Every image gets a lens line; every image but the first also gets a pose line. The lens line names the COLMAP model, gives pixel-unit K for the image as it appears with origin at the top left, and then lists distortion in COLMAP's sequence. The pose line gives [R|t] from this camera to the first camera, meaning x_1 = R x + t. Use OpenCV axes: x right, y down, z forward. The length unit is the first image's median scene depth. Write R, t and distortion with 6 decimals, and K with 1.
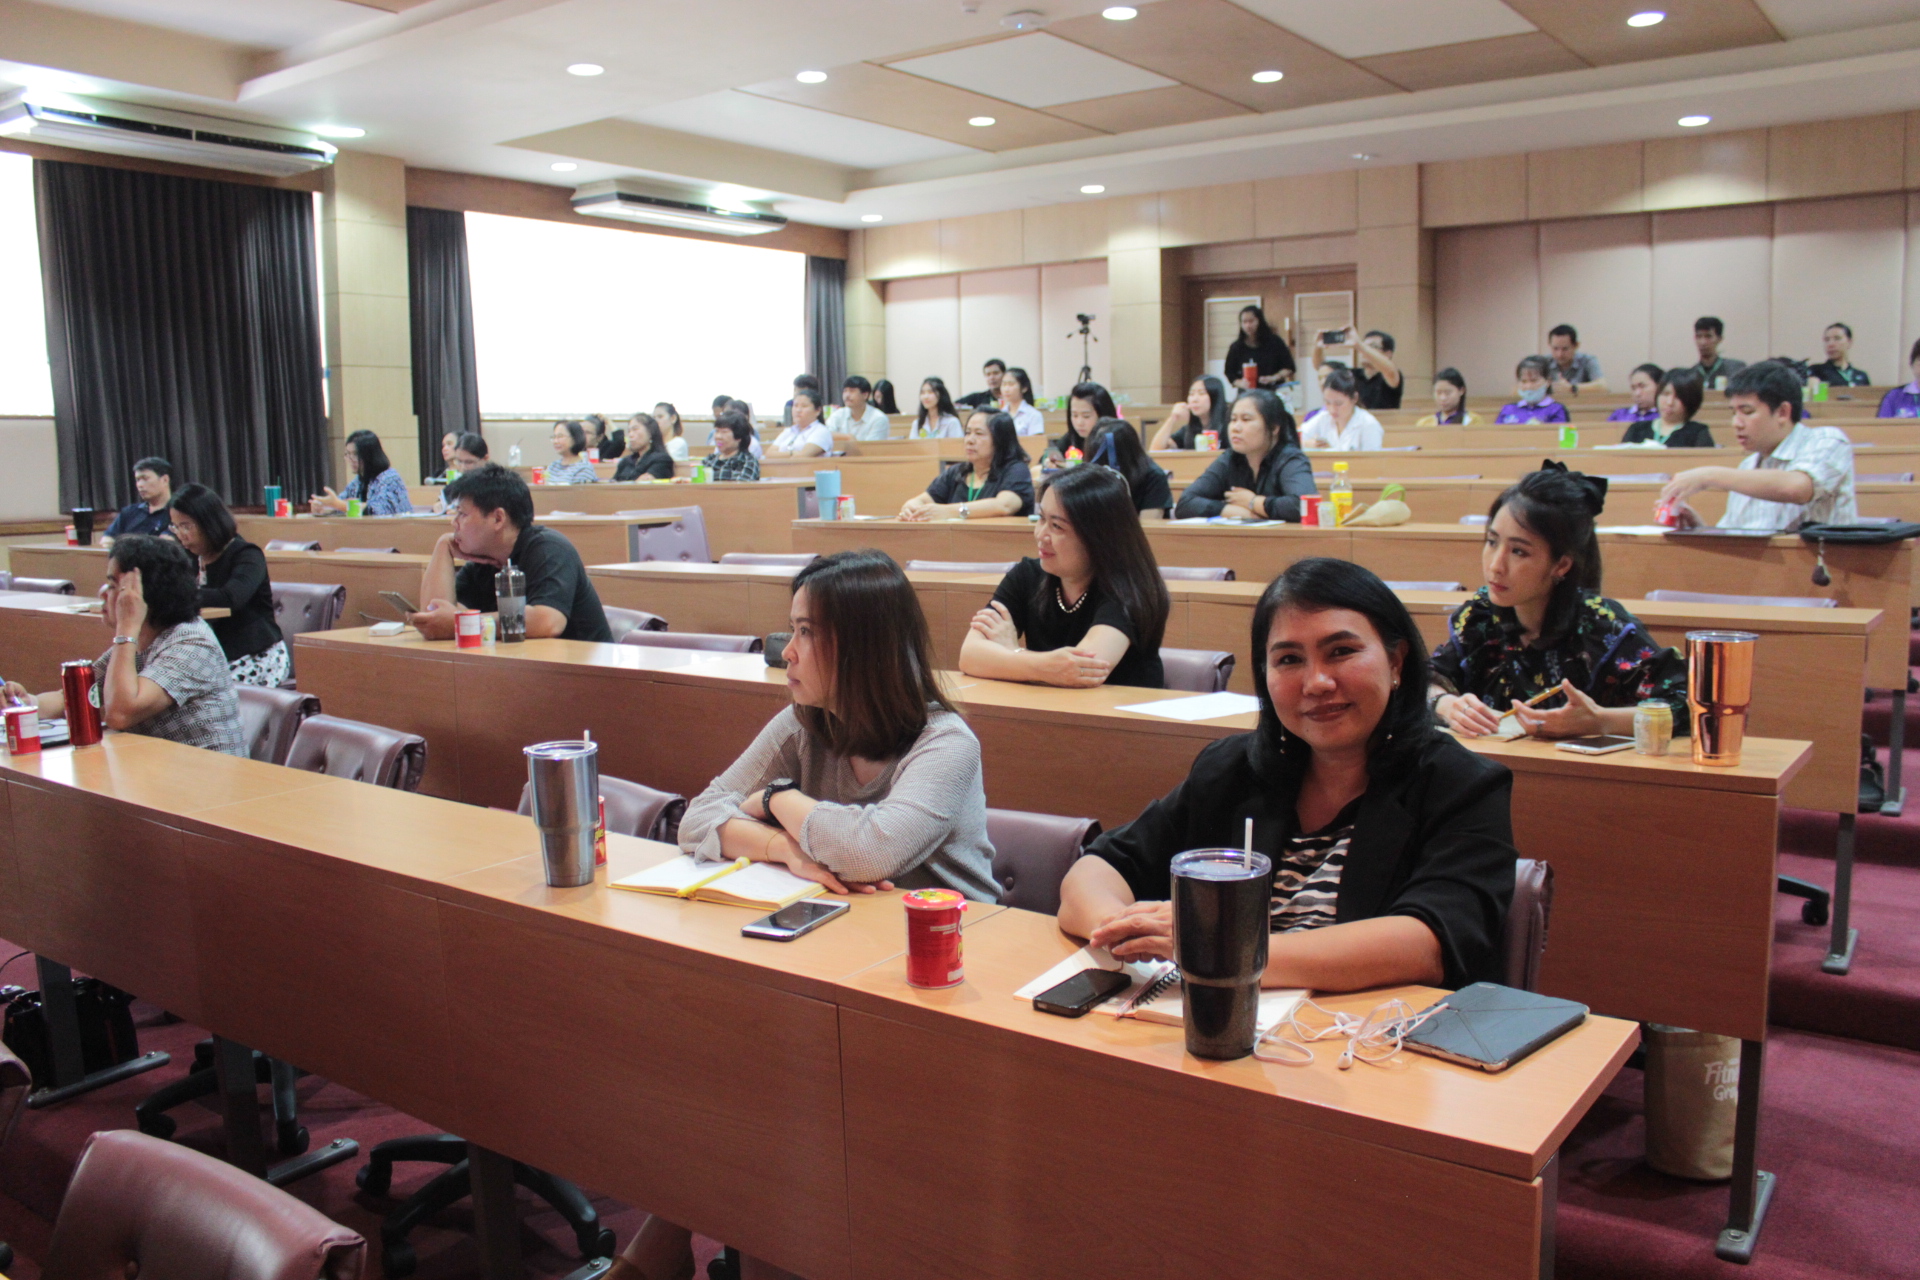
lens RADIAL K [[1639.3, 0, 957.8], [0, 1639.3, 707.9], [0, 0, 1]] dist [-0.213365, 0.250530]
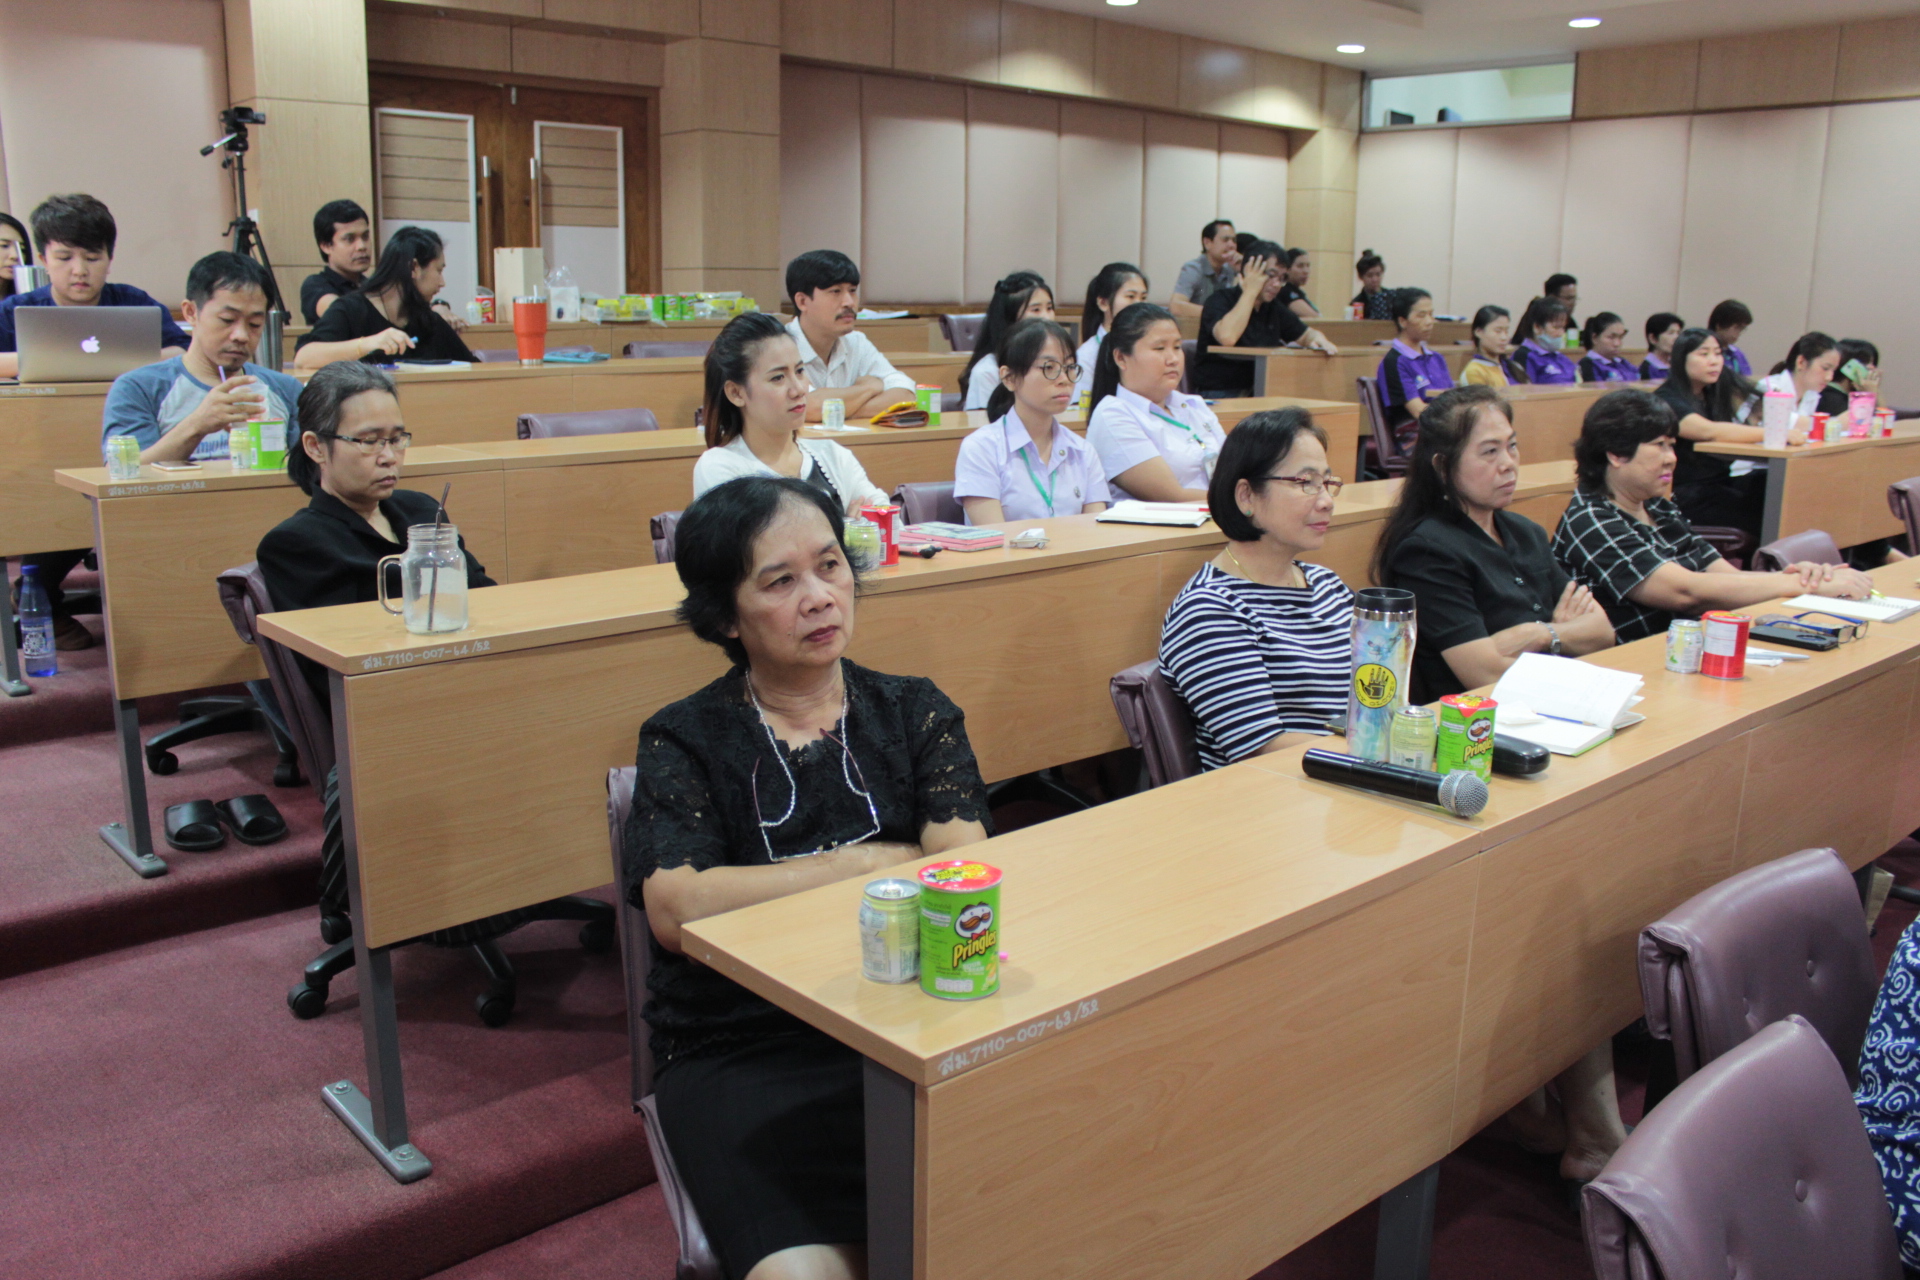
lens RADIAL K [[1488.0, 0, 960.0], [0, 1488.0, 640.0], [0, 0, 1]] dist [-0.021372, 0.003752]
pose [[0.239786, -0.208417, 0.948190, -0.372756], [0.124029, 0.975258, 0.183002, -0.162213], [-0.962871, 0.073722, 0.259703, 0.786007]]
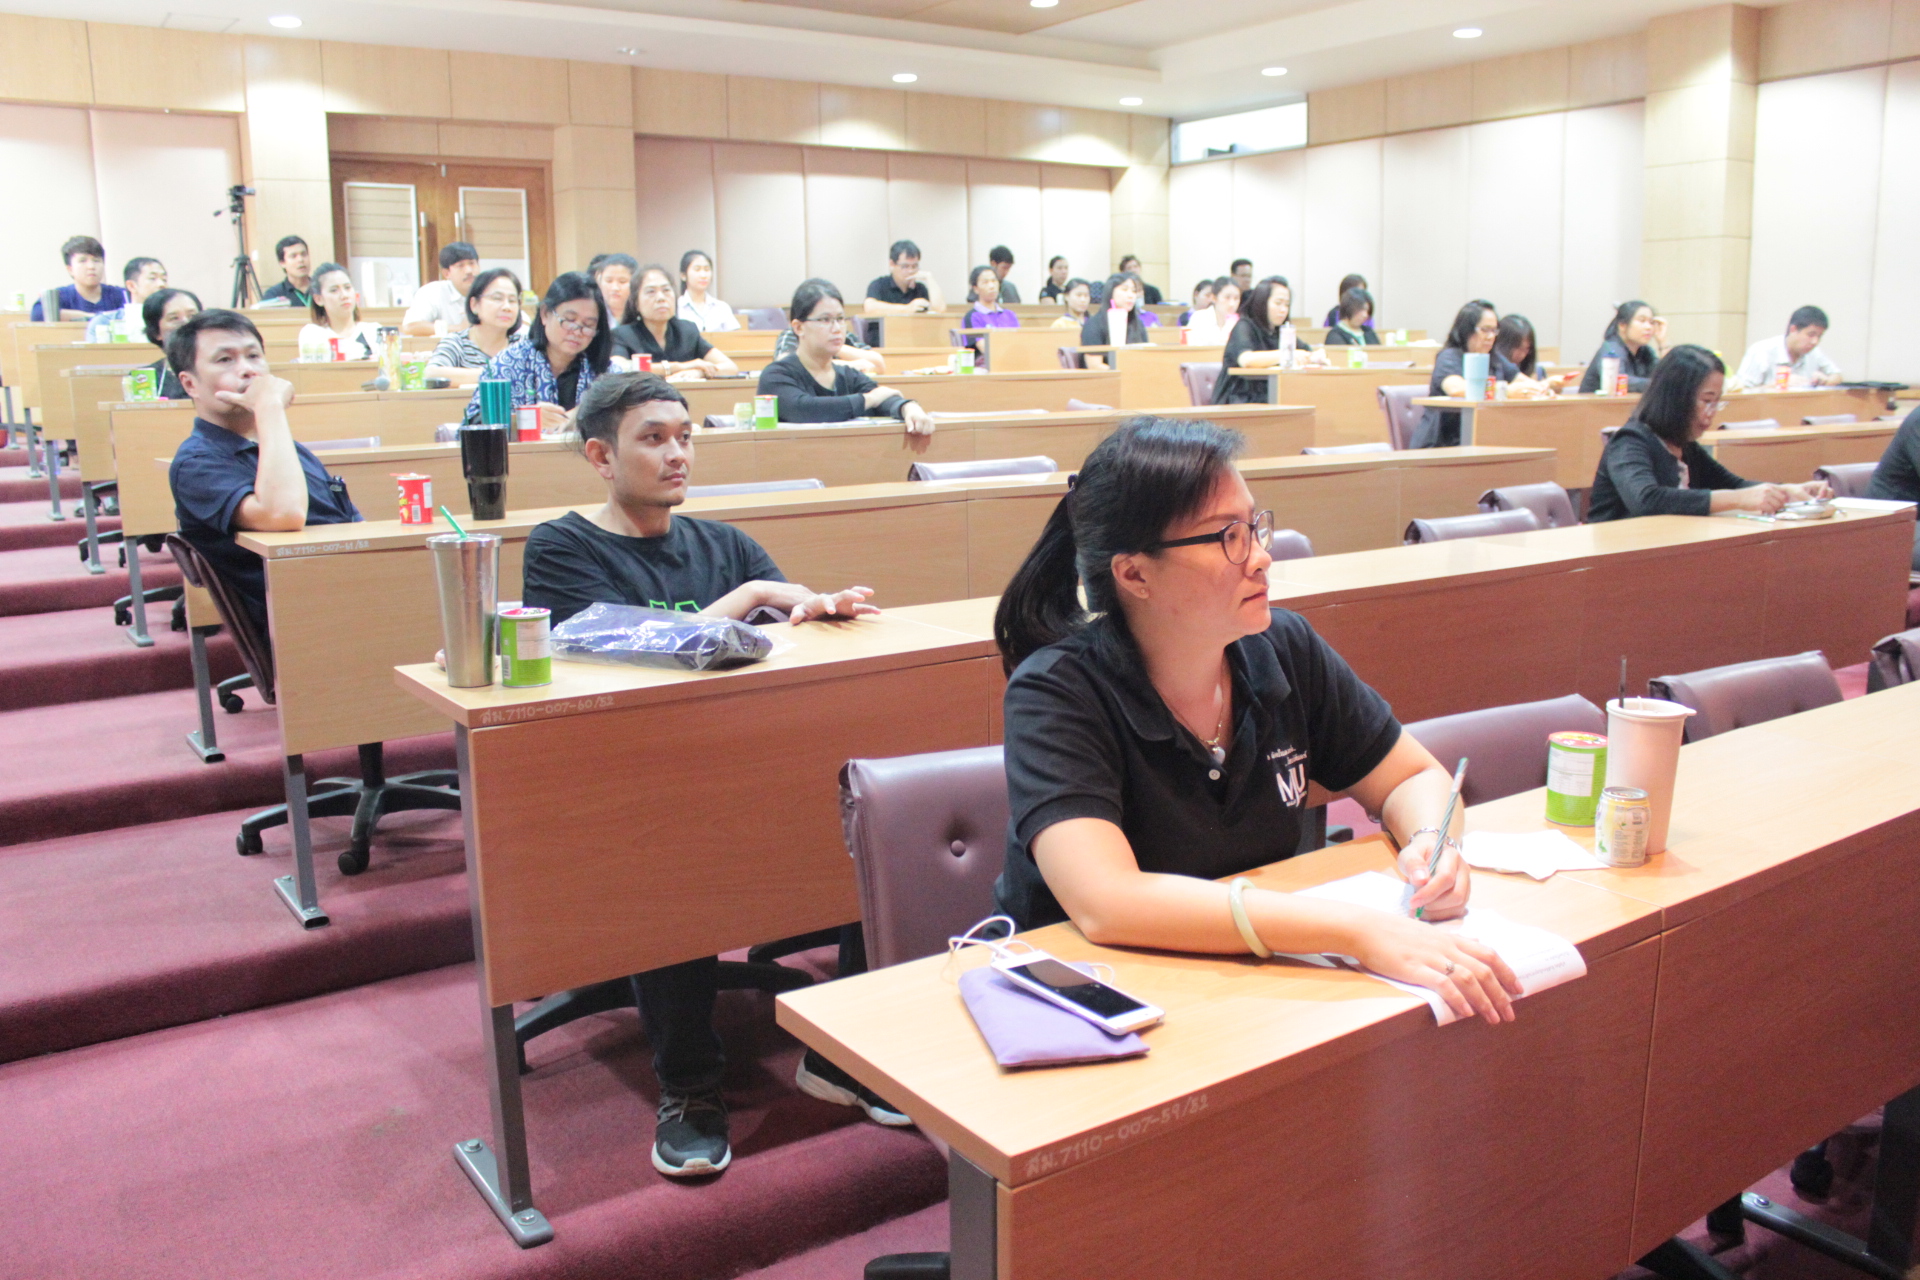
lens RADIAL K [[1607.9, 0, 960.0], [0, 1607.9, 640.0], [0, 0, 1]] dist [-0.003206, 0.010848]
pose [[0.351064, -0.156634, 0.923158, -0.621330], [0.153509, 0.982197, 0.108274, -0.070454], [-0.923682, 0.103702, 0.368859, 0.485428]]
